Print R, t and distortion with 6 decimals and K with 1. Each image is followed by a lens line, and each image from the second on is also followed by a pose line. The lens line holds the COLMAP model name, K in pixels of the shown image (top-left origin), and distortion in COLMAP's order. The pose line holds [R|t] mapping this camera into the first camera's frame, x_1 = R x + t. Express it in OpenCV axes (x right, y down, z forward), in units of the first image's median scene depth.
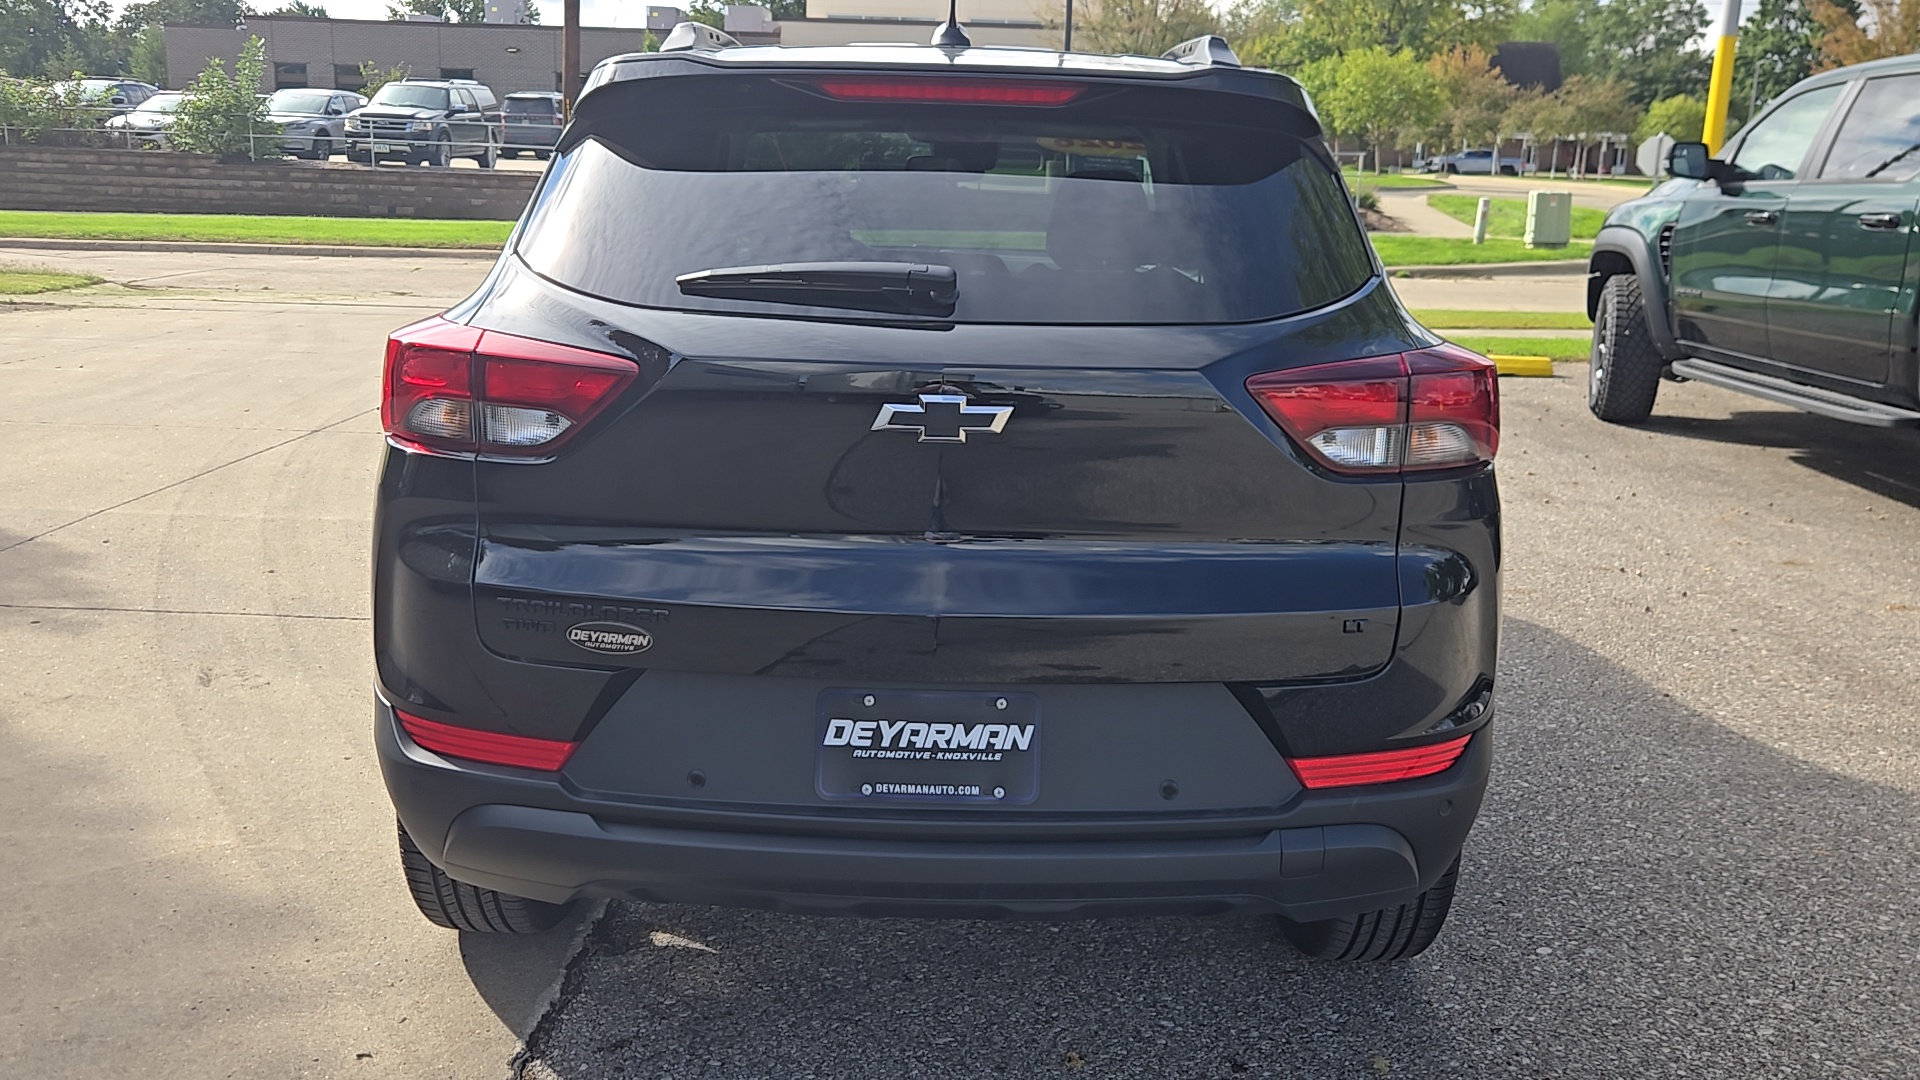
lens RADIAL K [[1590.2, 0, 953.5], [0, 1590.2, 534.0], [0, 0, 1]] dist [0.006426, -0.000013]
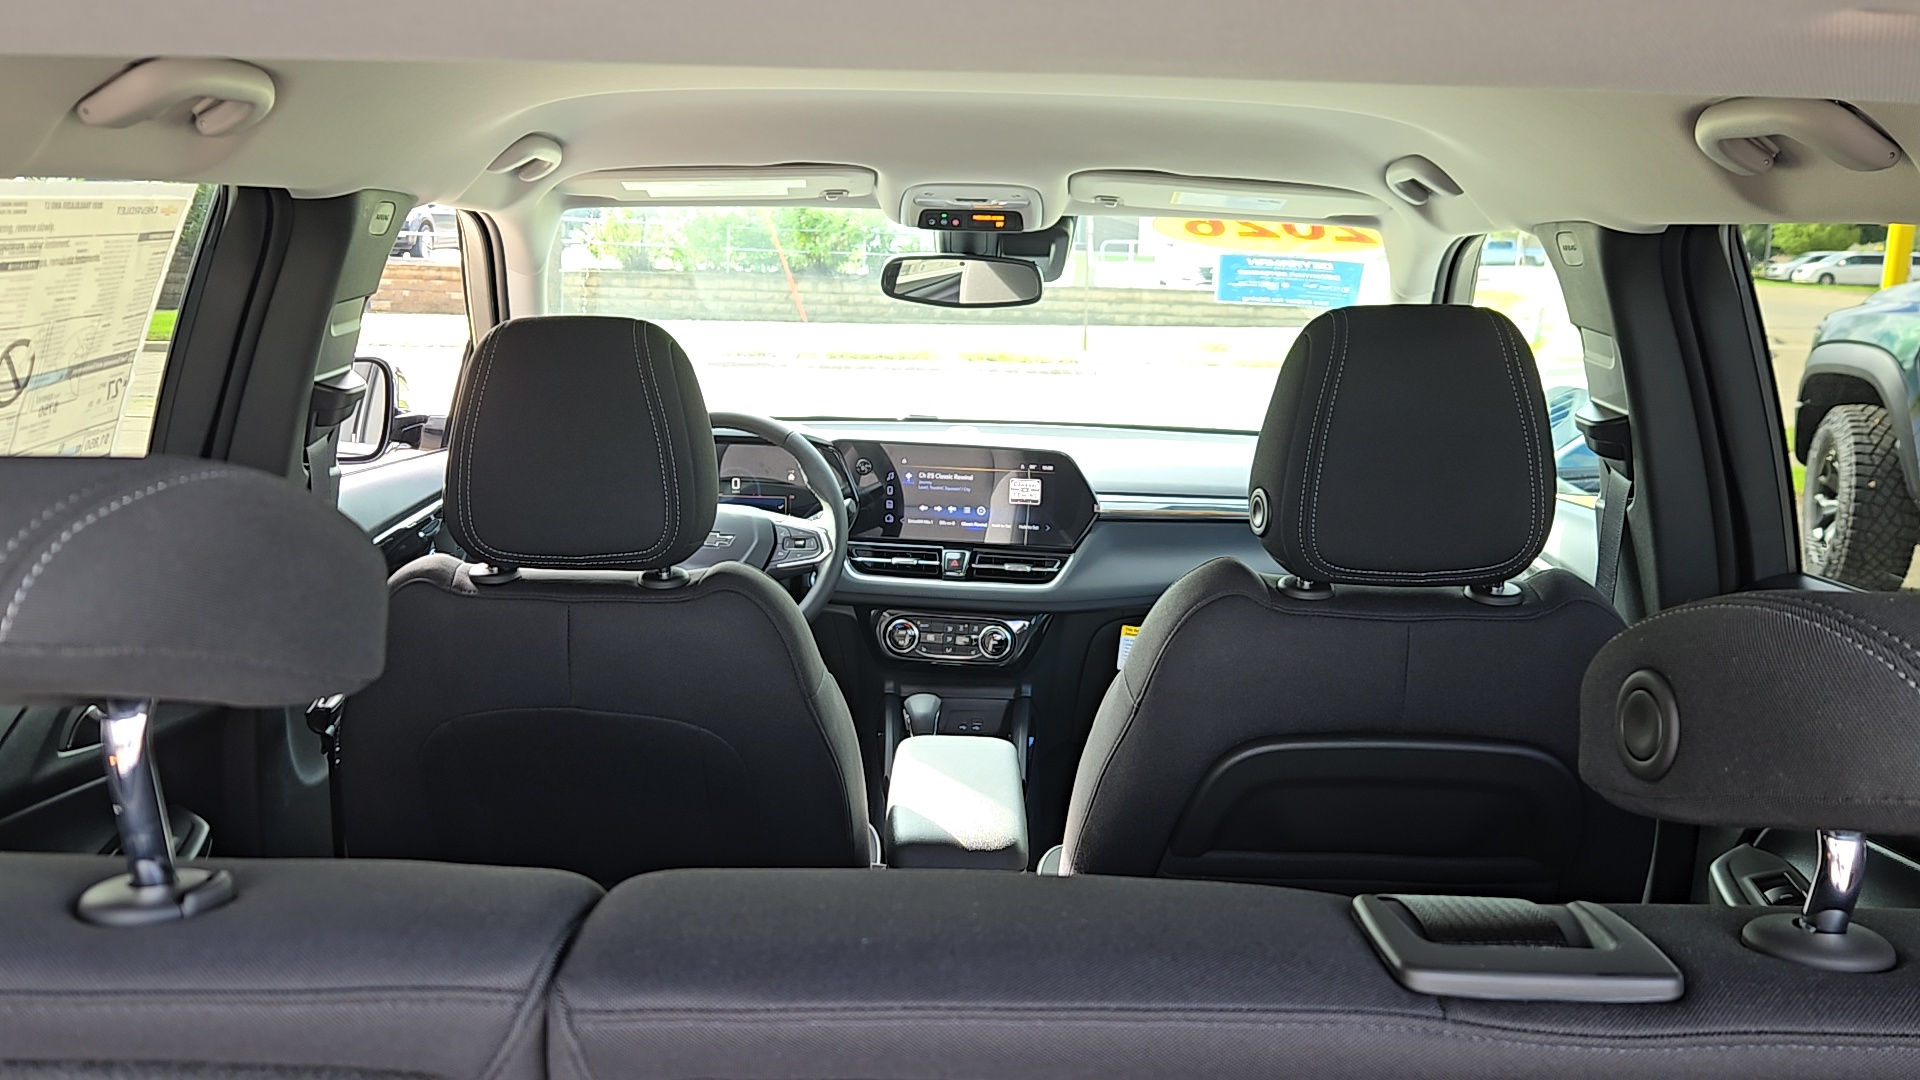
lens RADIAL K [[1594.1, 0, 956.7], [0, 1594.1, 541.6], [0, 0, 1]] dist [0.052968, -0.000109]
pose [[0.999988, 0.001150, -0.004729, 0.001473], [-0.001393, 0.998664, -0.051649, -0.092029], [0.004663, 0.051655, 0.998654, 0.376182]]
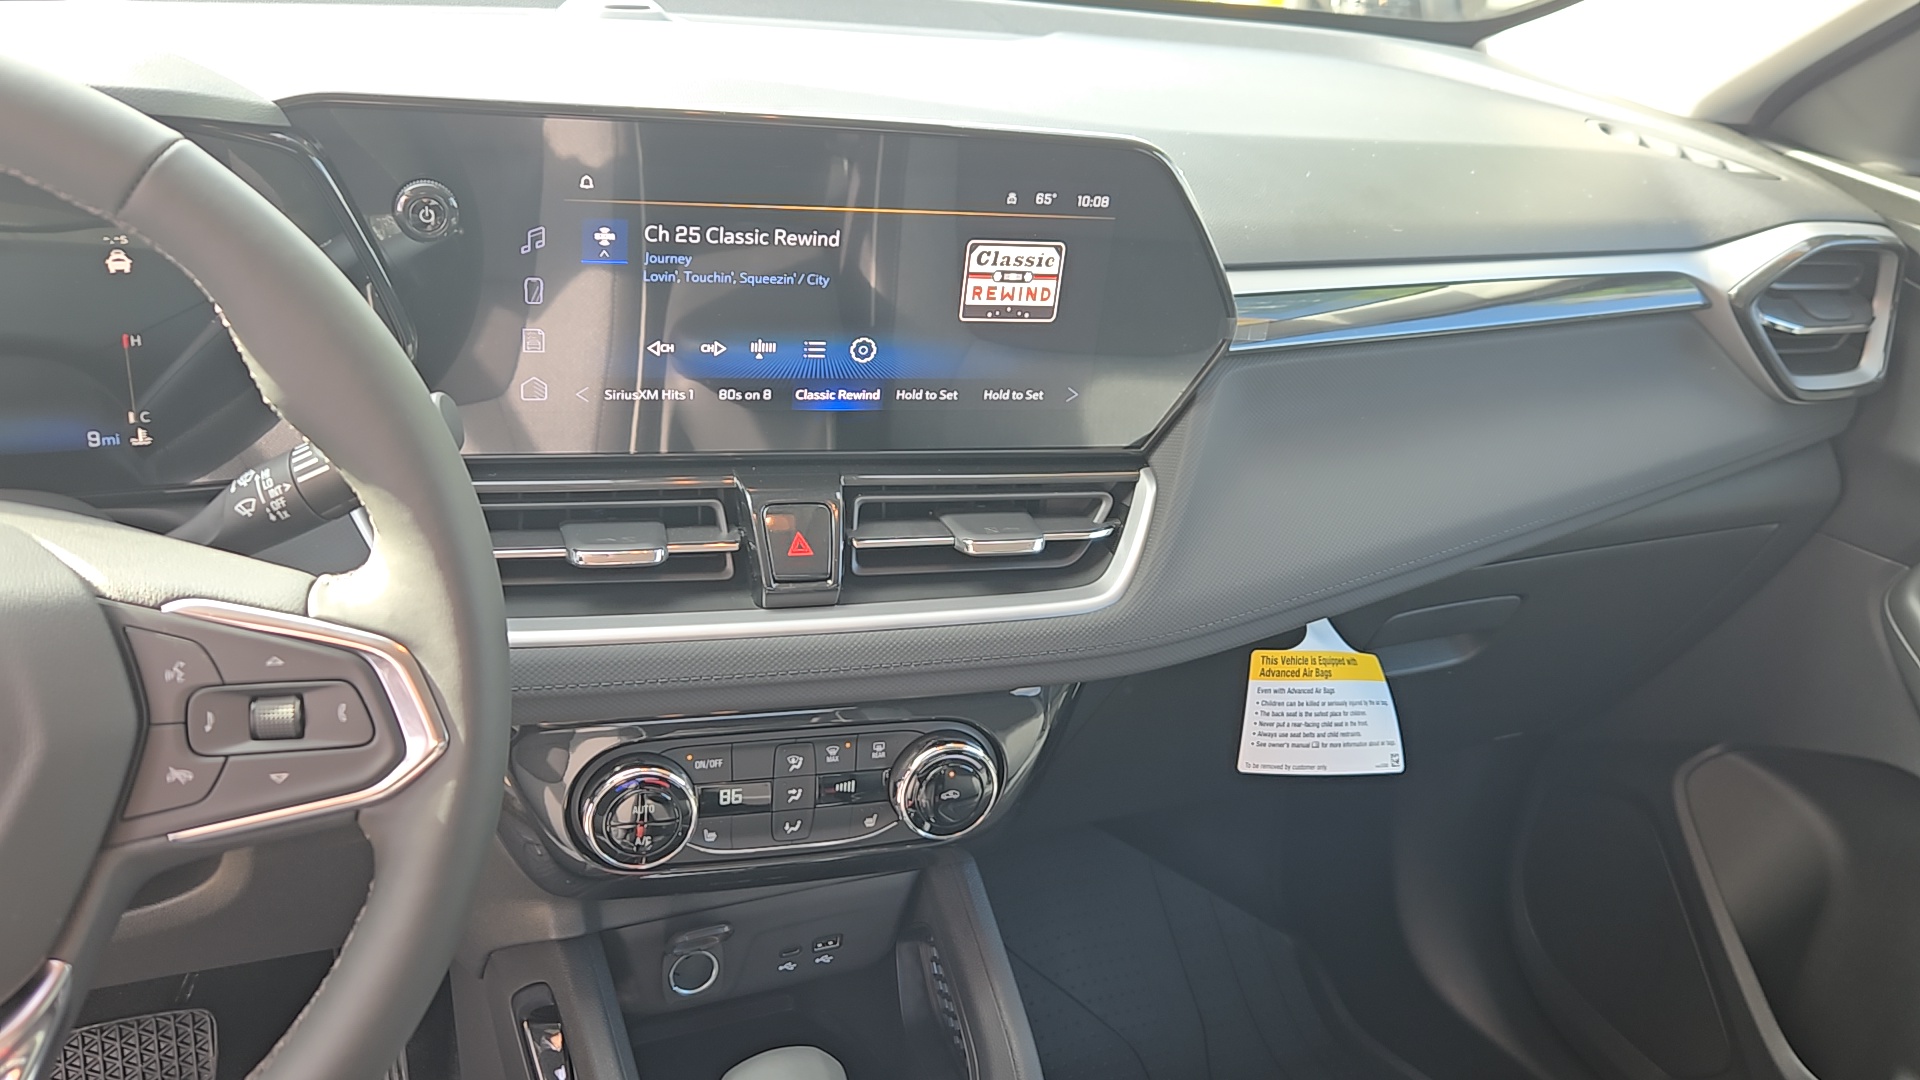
lens RADIAL K [[1596.4, 0, 948.7], [0, 1596.4, 539.1], [0, 0, 1]] dist [-0.001847, 0.001323]
pose [[0.912467, -0.116707, 0.392152, -0.035042], [0.007429, 0.963023, 0.269316, -0.137237], [-0.409082, -0.242829, 0.879594, 0.658571]]
